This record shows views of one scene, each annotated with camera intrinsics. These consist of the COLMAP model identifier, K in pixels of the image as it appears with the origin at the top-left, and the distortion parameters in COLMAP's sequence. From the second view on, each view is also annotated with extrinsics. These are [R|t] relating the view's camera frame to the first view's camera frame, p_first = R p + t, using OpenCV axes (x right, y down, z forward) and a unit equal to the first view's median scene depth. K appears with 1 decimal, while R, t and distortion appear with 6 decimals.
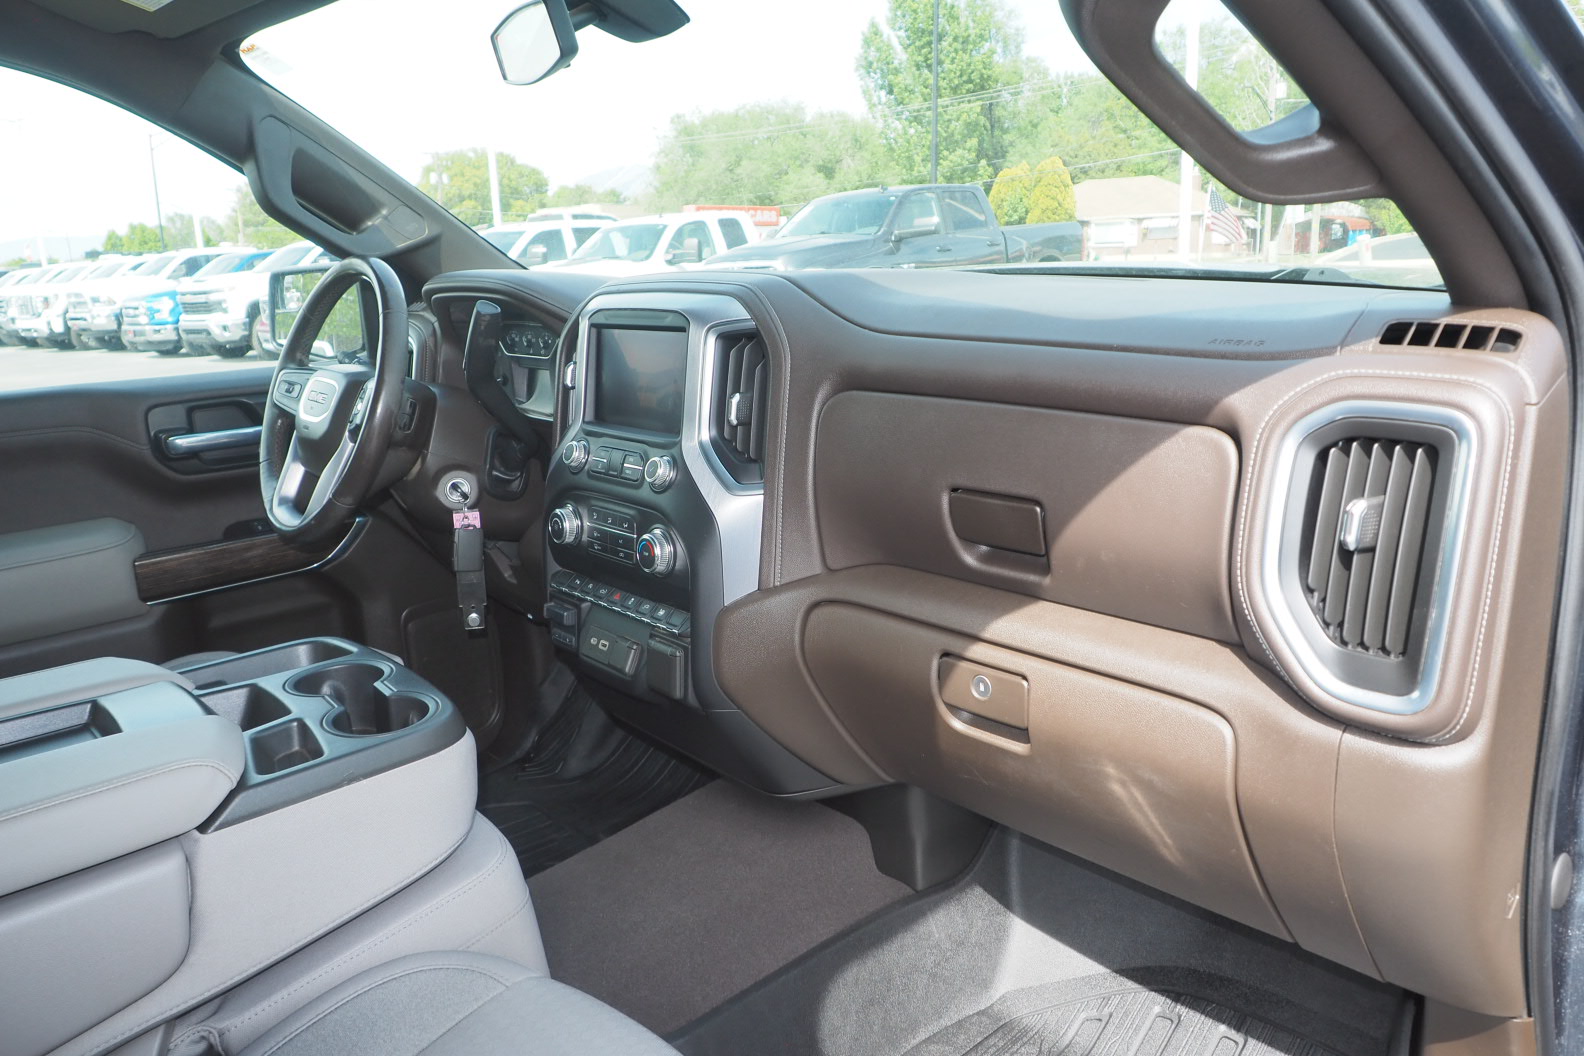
lens RADIAL K [[1114.9, 0, 792.0], [0, 1114.9, 528.0], [0, 0, 1]] dist [-0.037046, 0.004420]
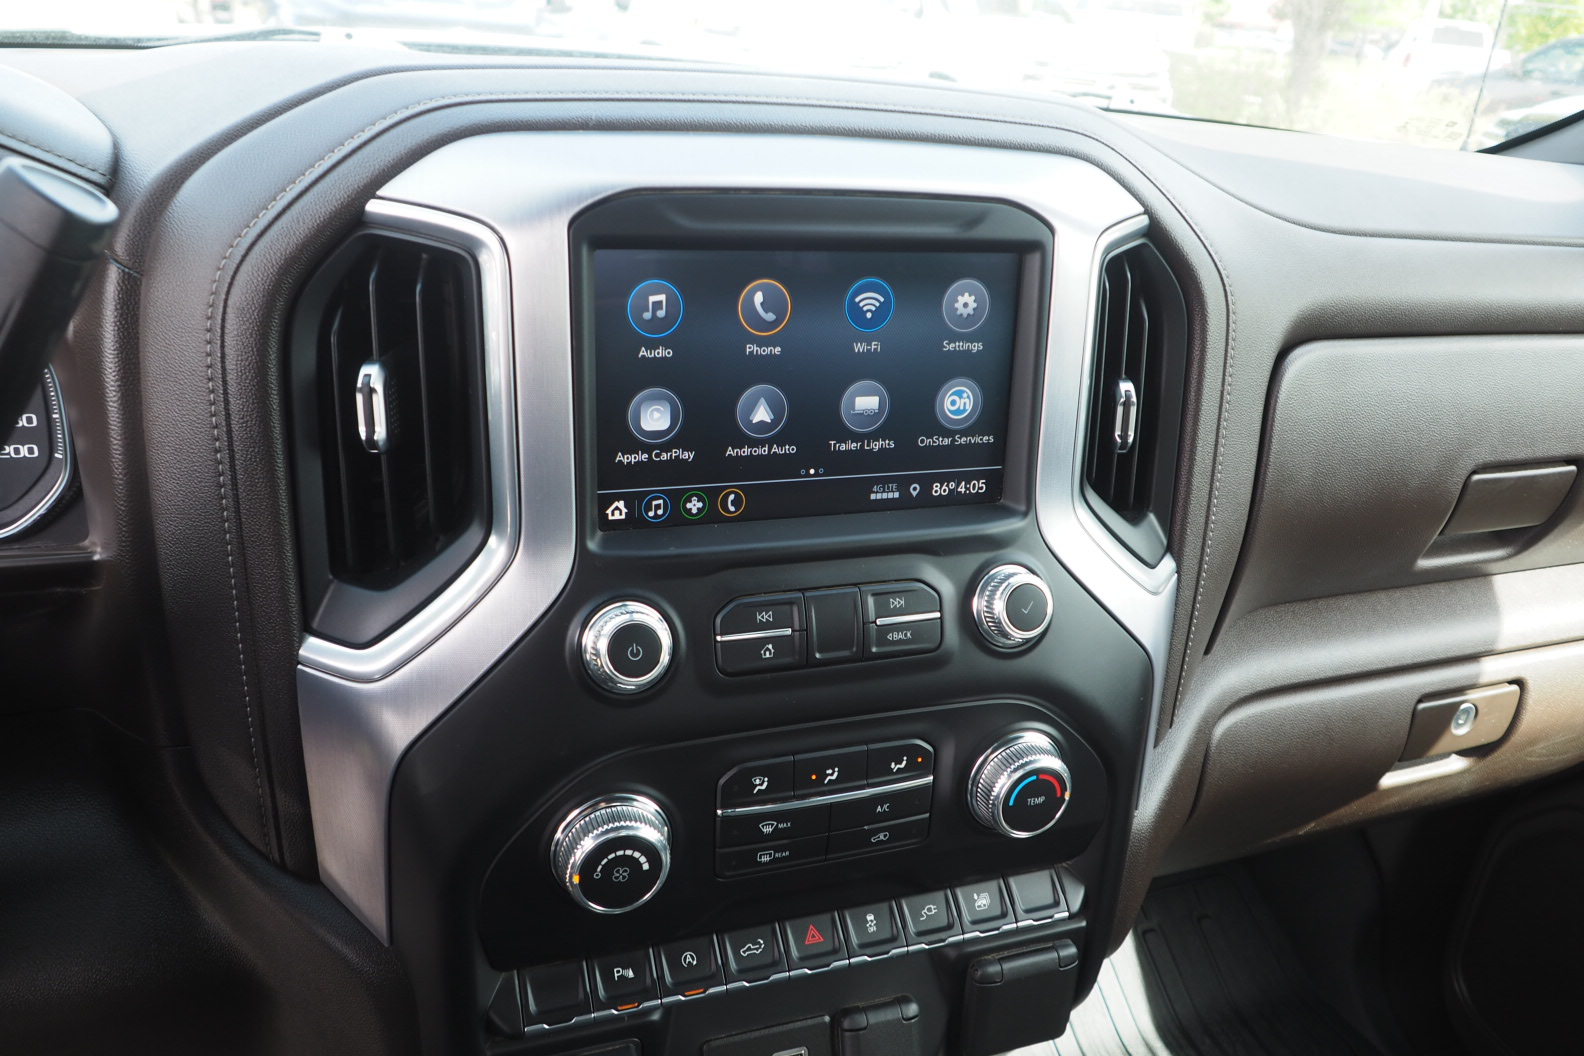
lens RADIAL K [[1169.2, 0, 792.2], [0, 1169.2, 515.8], [0, 0, 1]] dist [-0.017203, -0.000832]
pose [[0.371978, -0.300984, 0.878089, -0.460009], [0.138693, 0.953374, 0.268035, -0.185624], [-0.917822, 0.022082, 0.396379, 0.807408]]
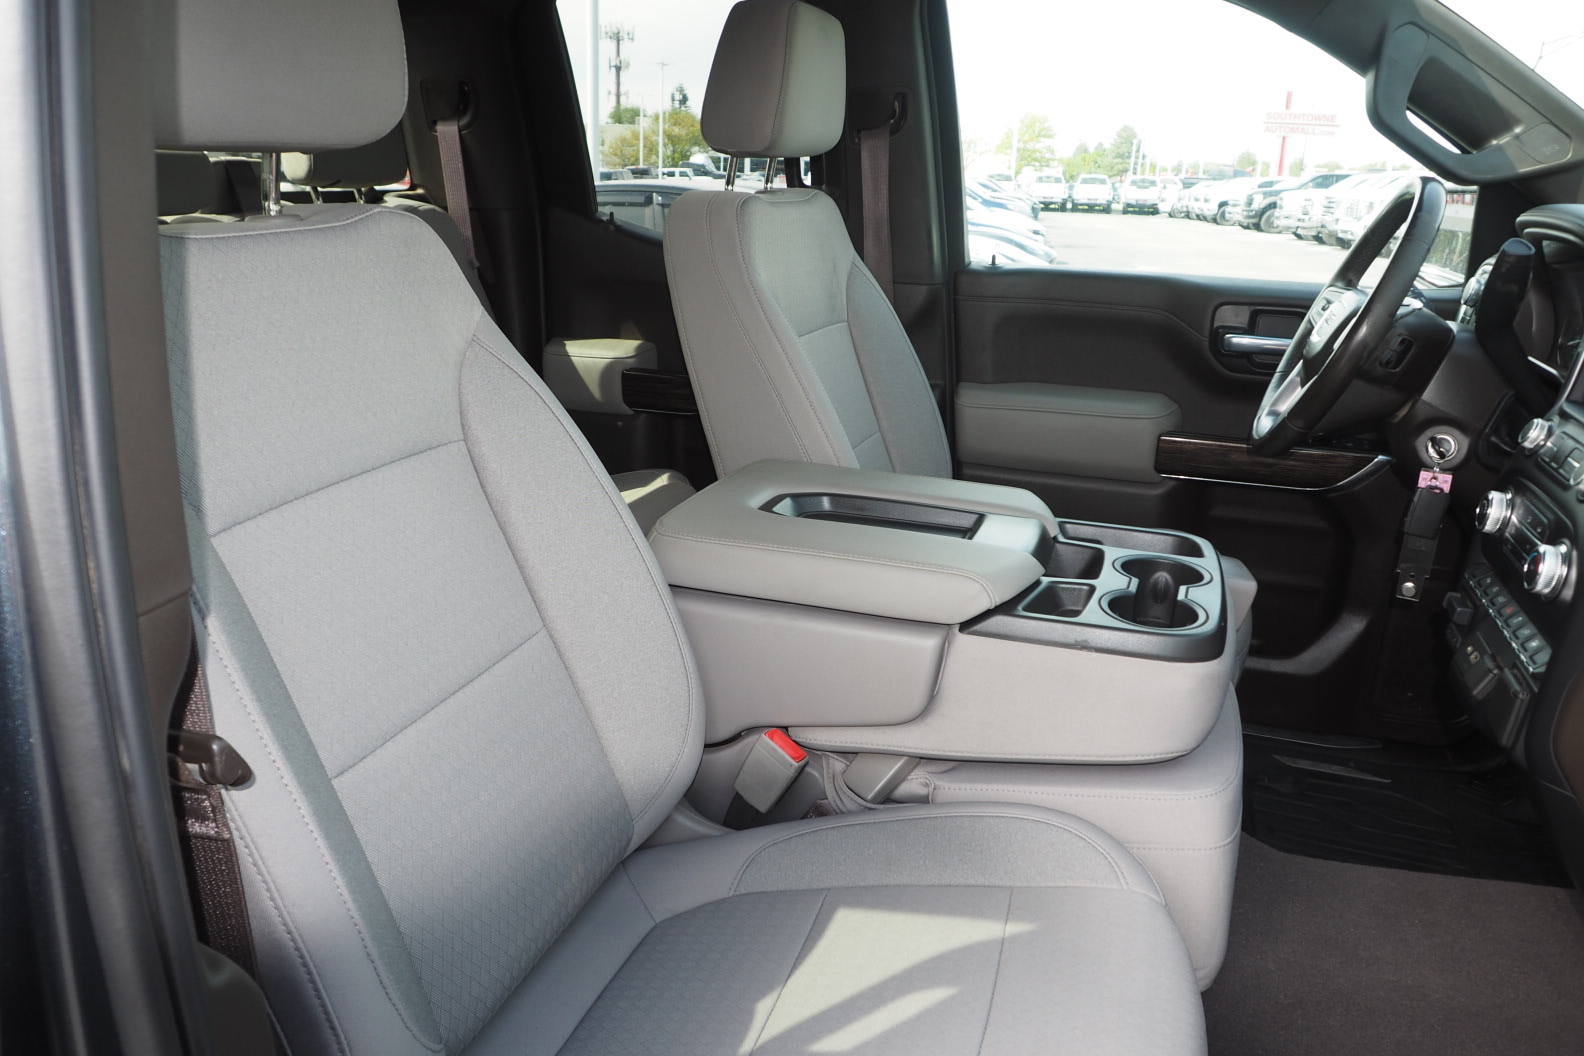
lens RADIAL K [[1124.0, 0, 782.2], [0, 1124.0, 532.8], [0, 0, 1]] dist [-0.028230, 0.000154]
pose [[0.476606, 0.318429, -0.819420, 0.237655], [-0.255646, 0.942015, 0.217377, -0.032805], [0.841126, 0.105878, 0.530375, 0.095212]]
